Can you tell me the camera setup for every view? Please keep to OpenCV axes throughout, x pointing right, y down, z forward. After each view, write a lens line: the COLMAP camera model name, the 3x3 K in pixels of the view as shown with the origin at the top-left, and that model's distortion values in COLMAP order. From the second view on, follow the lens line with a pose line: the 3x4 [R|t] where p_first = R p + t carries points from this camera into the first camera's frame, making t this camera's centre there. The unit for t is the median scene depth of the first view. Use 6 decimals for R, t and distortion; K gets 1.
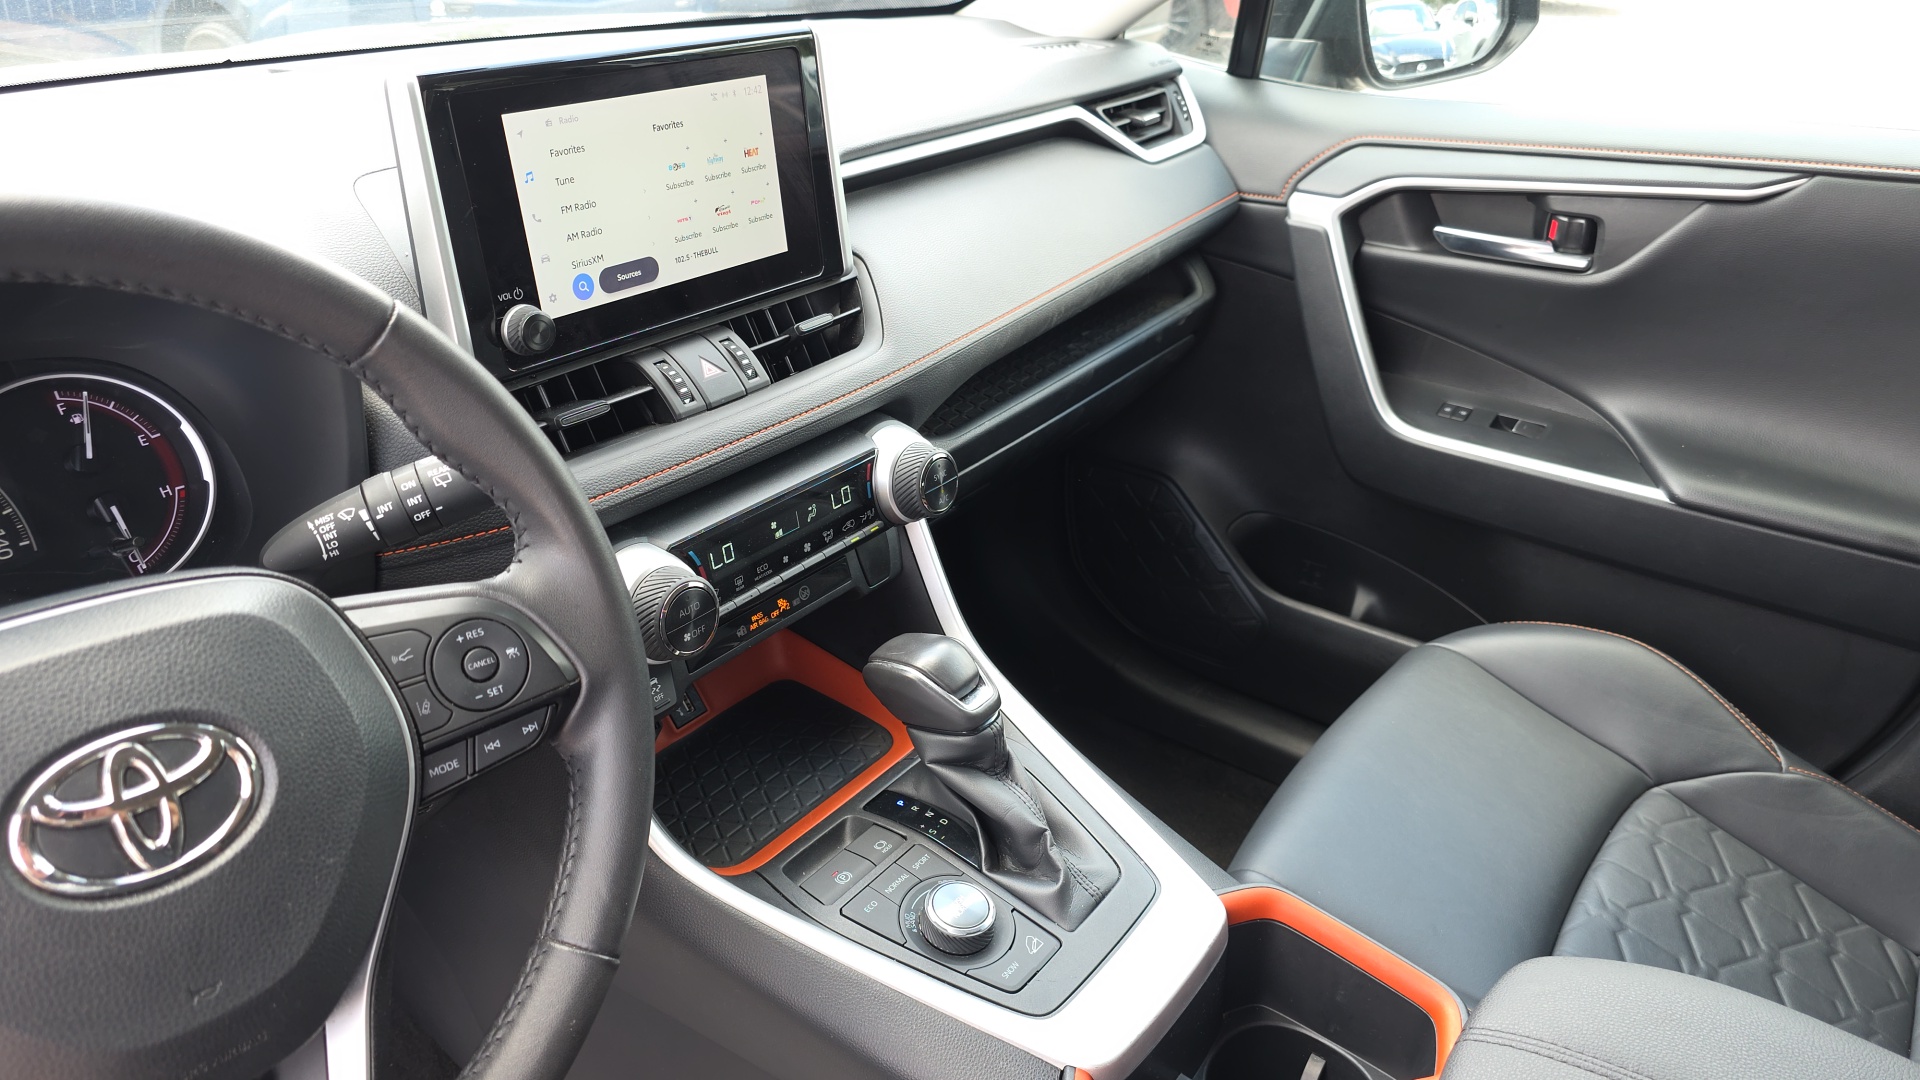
lens RADIAL K [[1309.1, 0, 963.1], [0, 1309.1, 531.4], [0, 0, 1]] dist [0.041017, -0.052397]
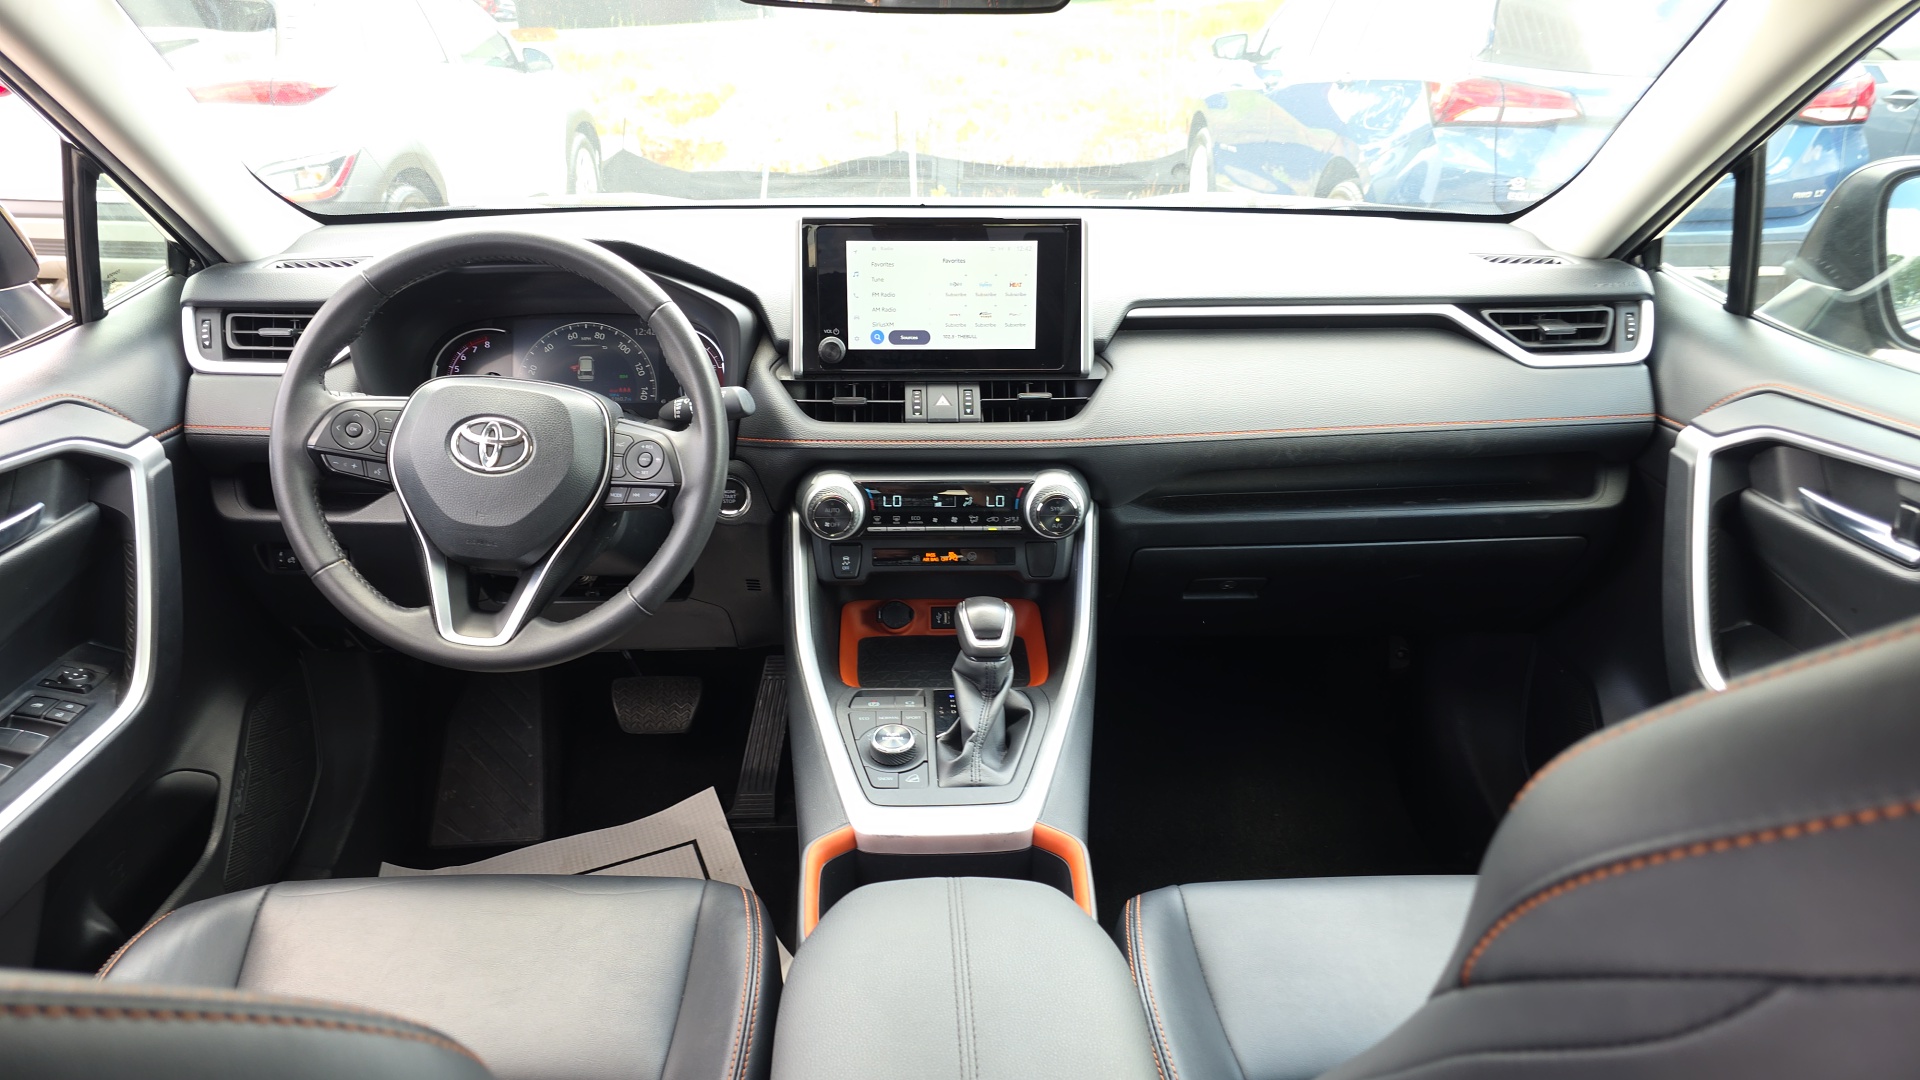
lens RADIAL K [[1309.1, 0, 961.0], [0, 1309.1, 523.0], [0, 0, 1]] dist [0.041017, -0.052397]
pose [[0.626854, 0.265512, -0.732501, 1.047471], [-0.351463, 0.935418, 0.038292, -0.047656], [0.695362, 0.233444, 0.679688, -0.087758]]
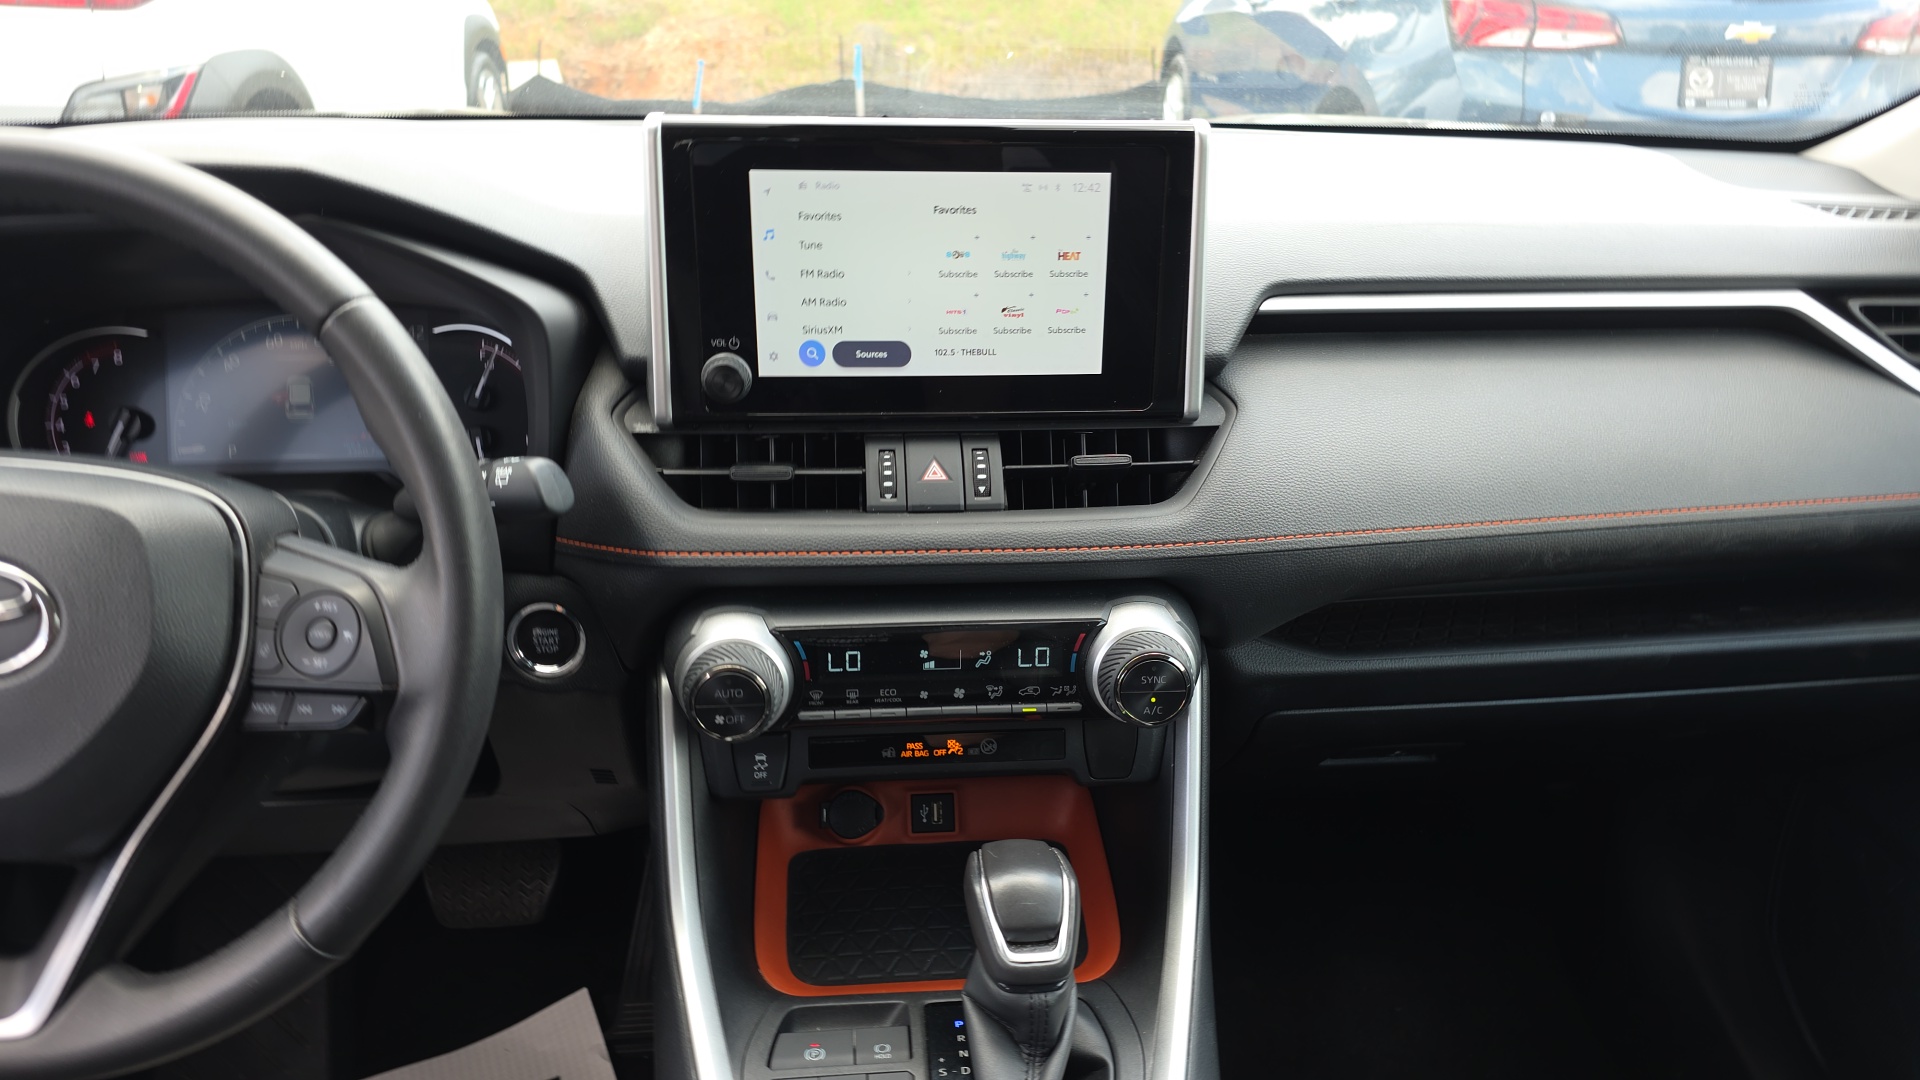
lens RADIAL K [[1309.1, 0, 987.0], [0, 1309.1, 562.1], [0, 0, 1]] dist [0.041017, -0.052397]
pose [[0.669219, 0.309344, -0.675613, 0.450702], [-0.346464, 0.934242, 0.084577, -0.148080], [0.657350, 0.177475, 0.732389, 0.345968]]
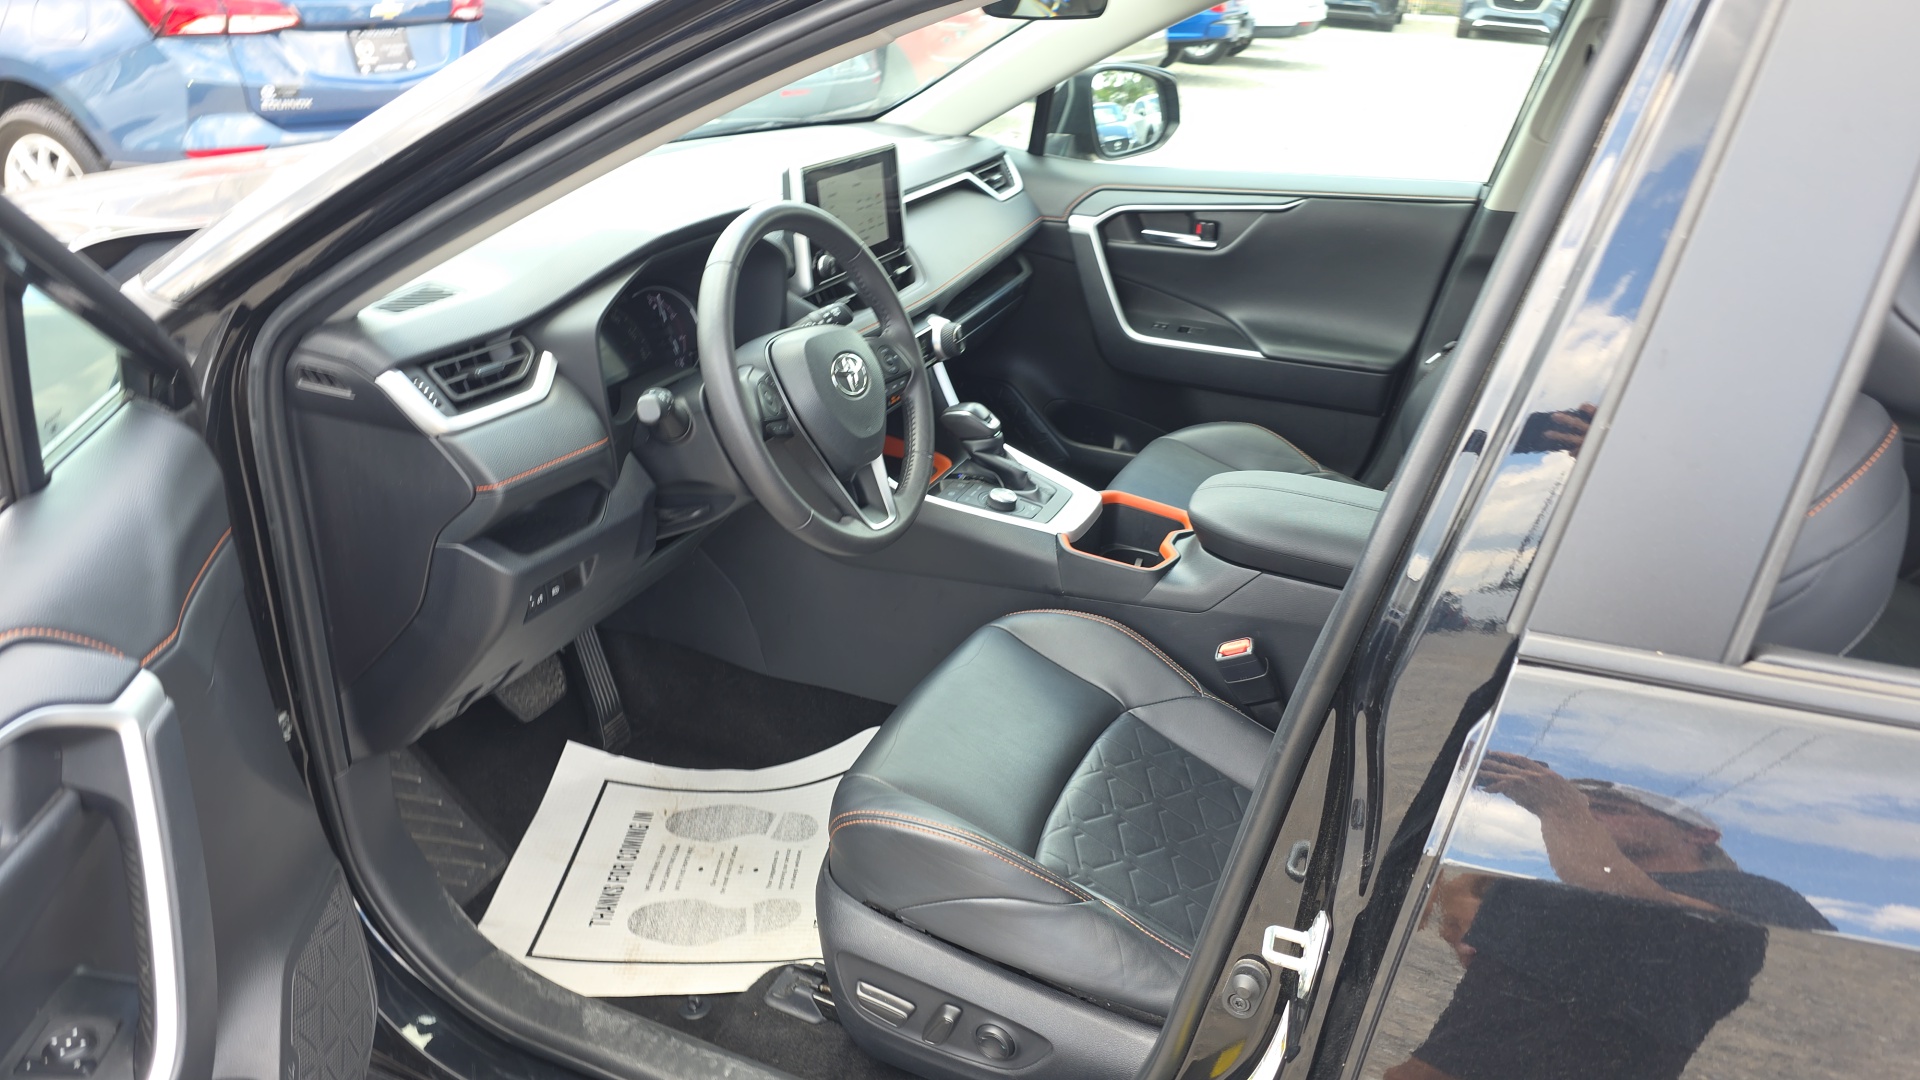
lens RADIAL K [[1276.4, 0, 959.2], [0, 1276.4, 566.6], [0, 0, 1]] dist [0.027166, -0.013808]
pose [[0.972400, -0.086638, 0.216640, -0.562547], [0.088727, 0.996056, 0.000084, 0.376225], [-0.215793, 0.019140, 0.976252, -1.224970]]
